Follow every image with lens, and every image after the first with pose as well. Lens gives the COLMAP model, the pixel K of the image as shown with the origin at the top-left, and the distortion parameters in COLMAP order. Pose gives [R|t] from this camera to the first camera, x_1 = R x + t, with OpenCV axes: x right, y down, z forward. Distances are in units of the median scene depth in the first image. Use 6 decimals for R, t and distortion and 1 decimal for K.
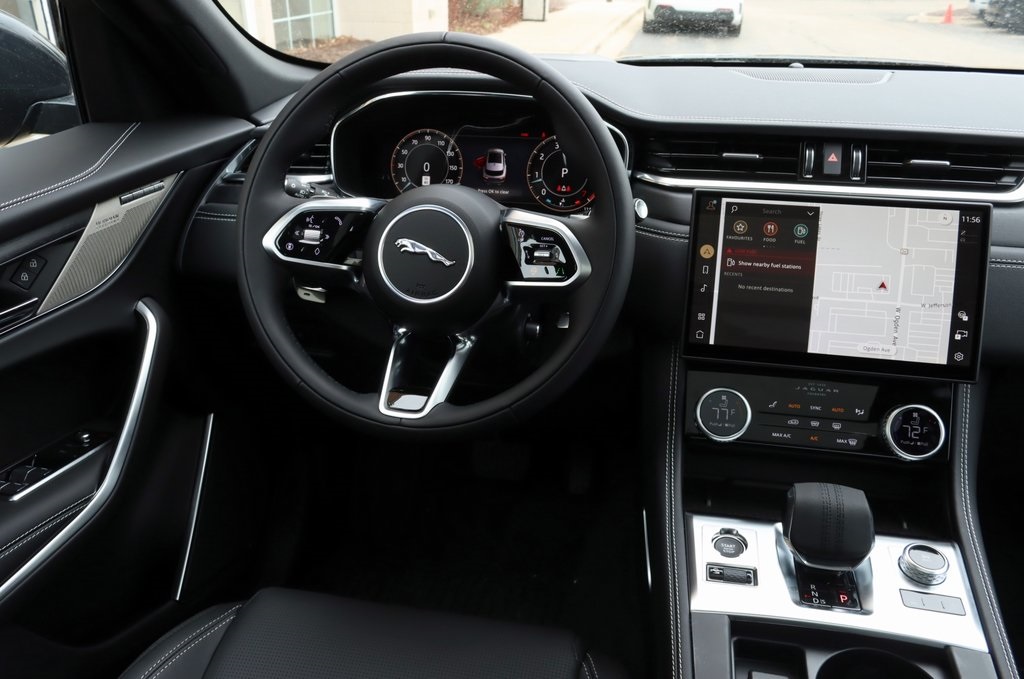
lens RADIAL K [[827.0, 0, 507.1], [0, 827.0, 341.8], [0, 0, 1]] dist [-0.007124, 0.014957]
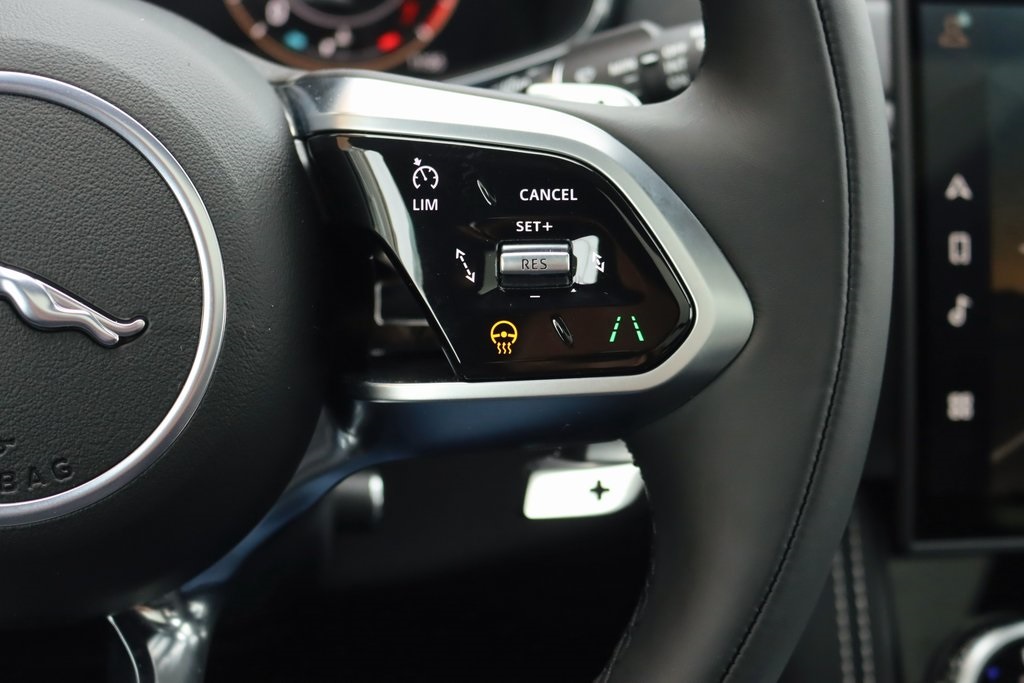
lens RADIAL K [[1557.0, 0, 517.0], [0, 1557.0, 344.8], [0, 0, 1]] dist [-0.001987, 0.000000]
pose [[0.932455, -0.103982, 0.346000, -0.107893], [0.095664, 0.994566, 0.041082, -0.091878], [-0.348392, -0.005208, 0.937335, 0.532965]]
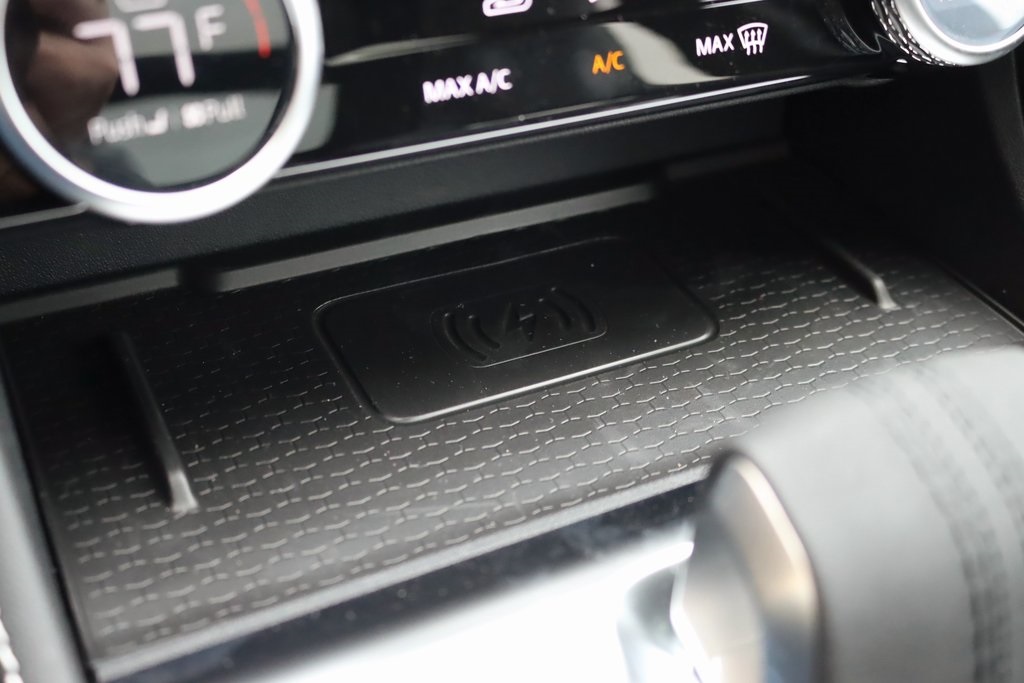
lens RADIAL K [[1277.3, 0, 514.3], [0, 1277.3, 342.6], [0, 0, 1]] dist [0.005644, 0.000000]
pose [[0.784988, -0.366479, 0.499486, 0.174020], [0.099510, 0.870380, 0.482221, 0.023878], [-0.611466, -0.328834, 0.719706, 0.772862]]
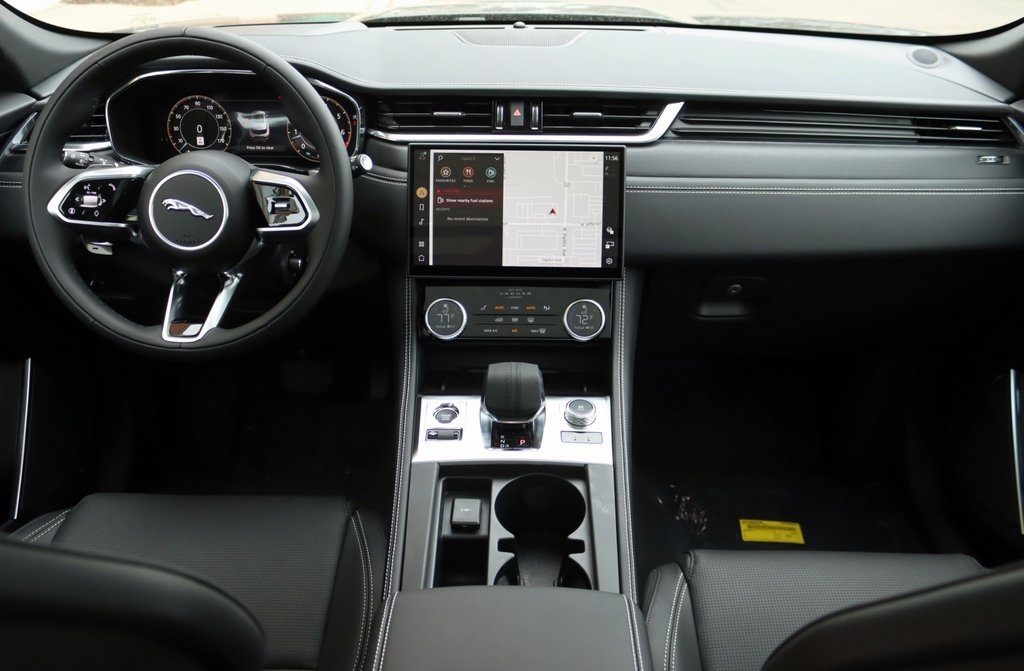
lens RADIAL K [[827.4, 0, 508.1], [0, 827.4, 334.2], [0, 0, 1]] dist [-0.015231, 0.022029]
pose [[0.983067, -0.087900, 0.160790, 0.149418], [0.073898, 0.993097, 0.091091, 0.001312], [-0.167687, -0.077667, 0.982776, -0.298485]]
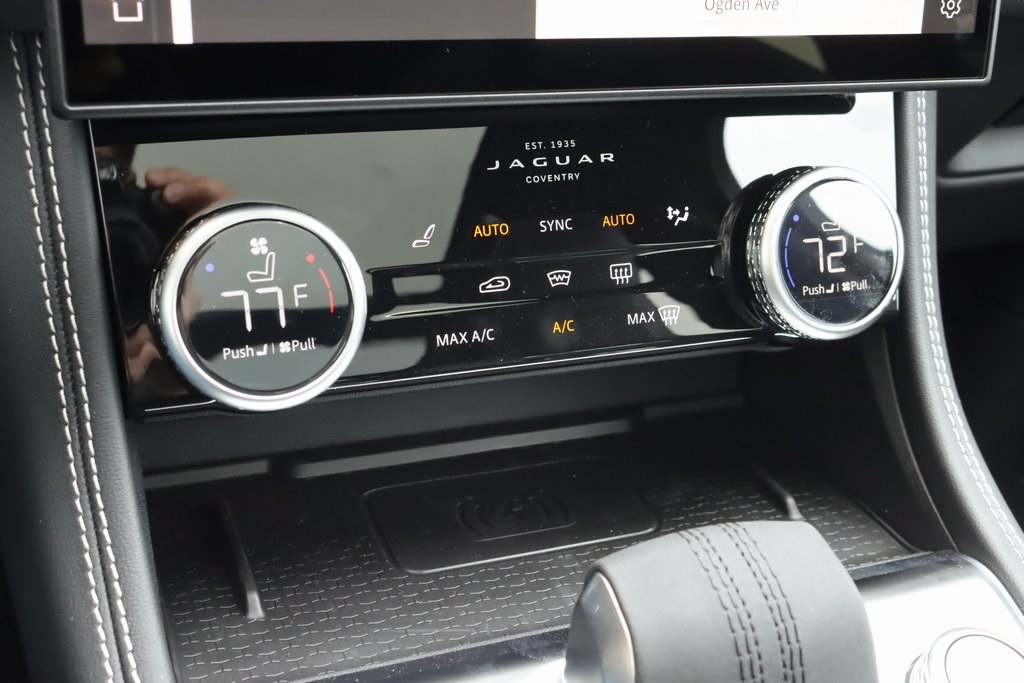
lens RADIAL K [[1277.3, 0, 514.1], [0, 1277.3, 340.3], [0, 0, 1]] dist [0.005644, 0.000000]
pose [[0.838252, -0.222864, 0.497659, 0.124911], [0.082744, 0.954083, 0.287887, -0.013892], [-0.538968, -0.200144, 0.818203, 0.632809]]
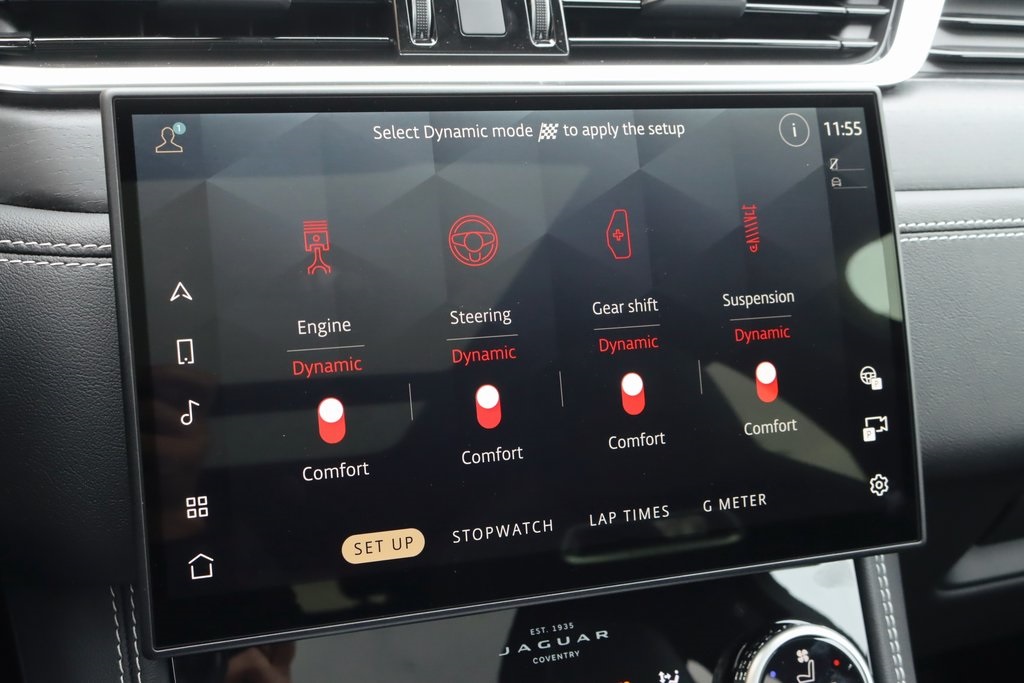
lens RADIAL K [[1293.5, 0, 510.9], [0, 1293.5, 345.7], [0, 0, 1]] dist [0.004716, 0.000000]
pose [[0.856875, -0.144097, 0.494976, 0.109153], [0.161333, 0.986868, 0.008005, -0.074552], [-0.489629, 0.072997, 0.868870, 0.535140]]
